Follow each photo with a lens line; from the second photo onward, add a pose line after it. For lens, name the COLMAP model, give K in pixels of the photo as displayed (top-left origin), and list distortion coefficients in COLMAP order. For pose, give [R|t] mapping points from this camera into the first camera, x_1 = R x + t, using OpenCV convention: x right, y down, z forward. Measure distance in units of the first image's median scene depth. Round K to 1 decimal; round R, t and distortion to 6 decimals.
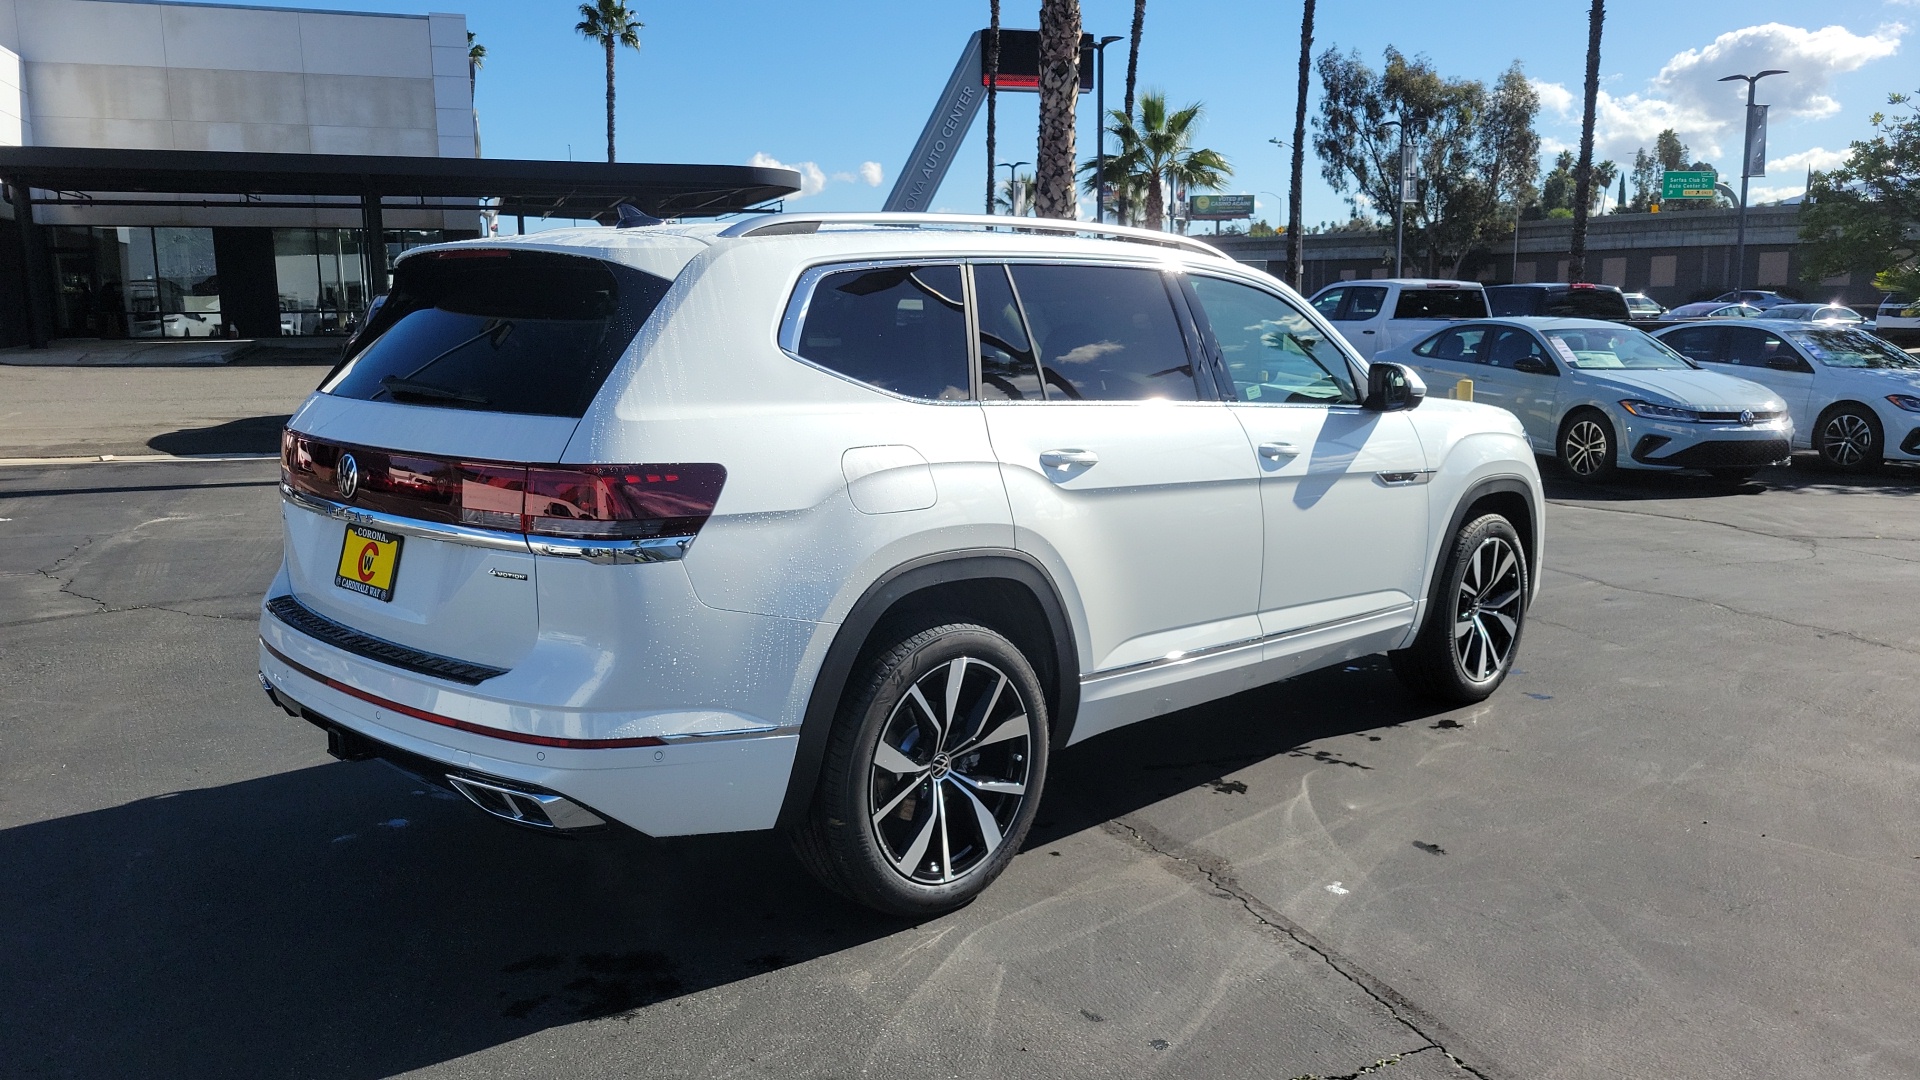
lens RADIAL K [[1448.9, 0, 973.1], [0, 1448.9, 543.3], [0, 0, 1]] dist [0.050475, -0.038291]
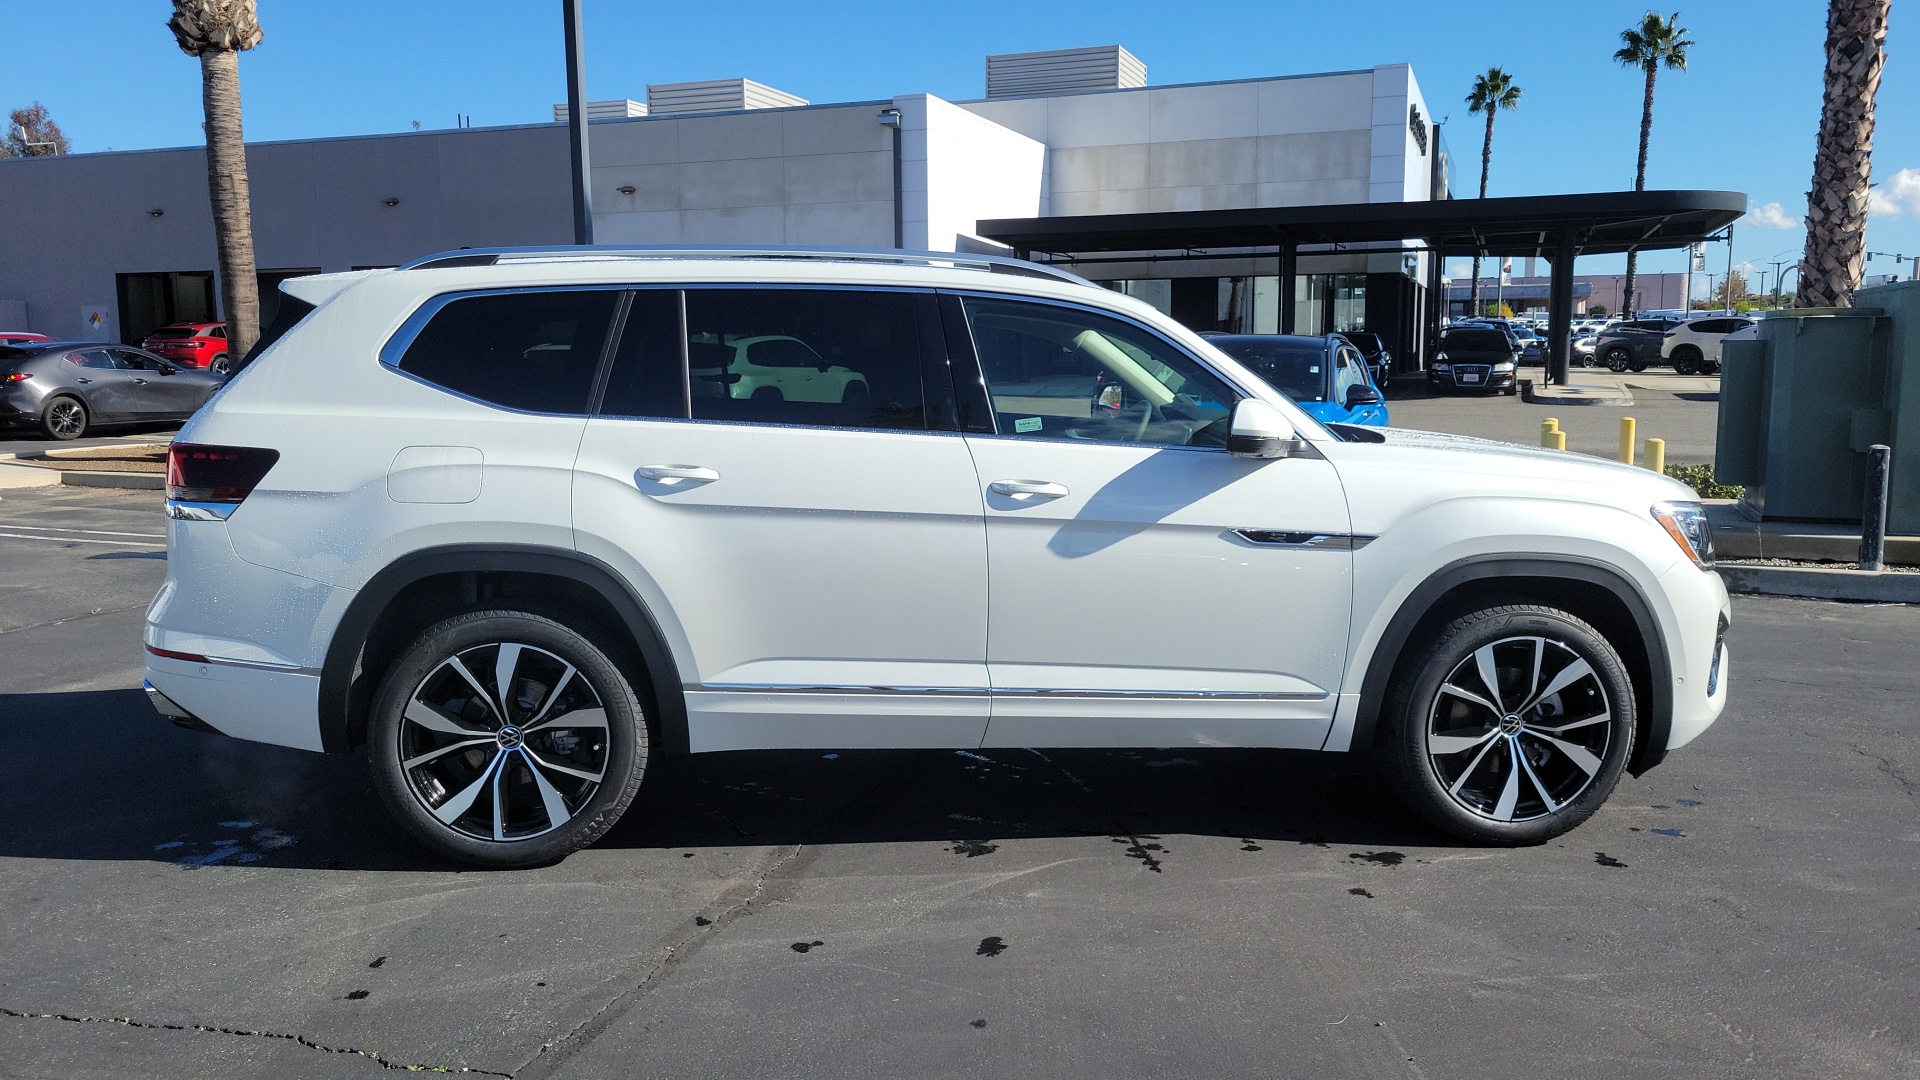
lens RADIAL K [[1461.5, 0, 966.8], [0, 1461.5, 531.7], [0, 0, 1]] dist [0.042638, -0.013558]
pose [[0.769660, 0.082484, -0.633103, 0.692082], [-0.106086, 0.994357, 0.000582, -0.030738], [0.629578, 0.066715, 0.774067, 0.242535]]
